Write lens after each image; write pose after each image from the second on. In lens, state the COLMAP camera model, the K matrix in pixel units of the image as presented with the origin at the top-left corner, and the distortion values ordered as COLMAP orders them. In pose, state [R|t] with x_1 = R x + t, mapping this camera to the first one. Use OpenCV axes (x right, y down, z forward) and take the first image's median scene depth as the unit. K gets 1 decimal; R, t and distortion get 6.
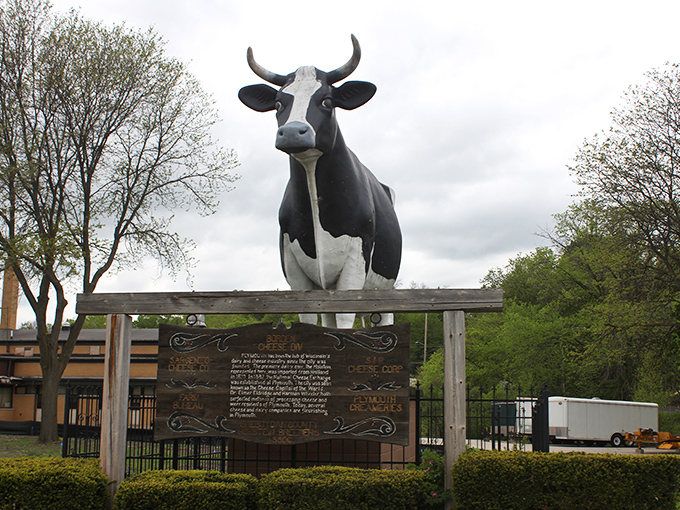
lens RADIAL K [[842.1, 0, 340.0], [0, 842.1, 255.0], [0, 0, 1]] dist [-0.080736, 0.045739]
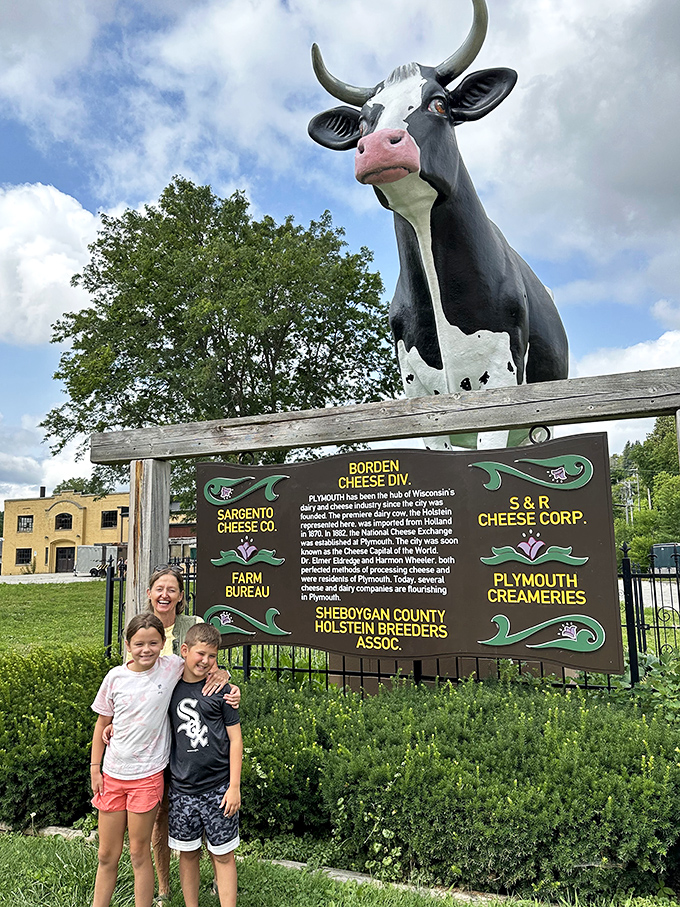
lens RADIAL K [[625.9, 0, 340.0], [0, 625.9, 453.5], [0, 0, 1]] dist [0.142809, -0.000704]
pose [[0.959433, -0.076396, -0.271389, 0.032902], [0.080527, 0.996744, 0.004100, 0.081383], [0.270192, -0.025788, 0.962461, 0.538875]]
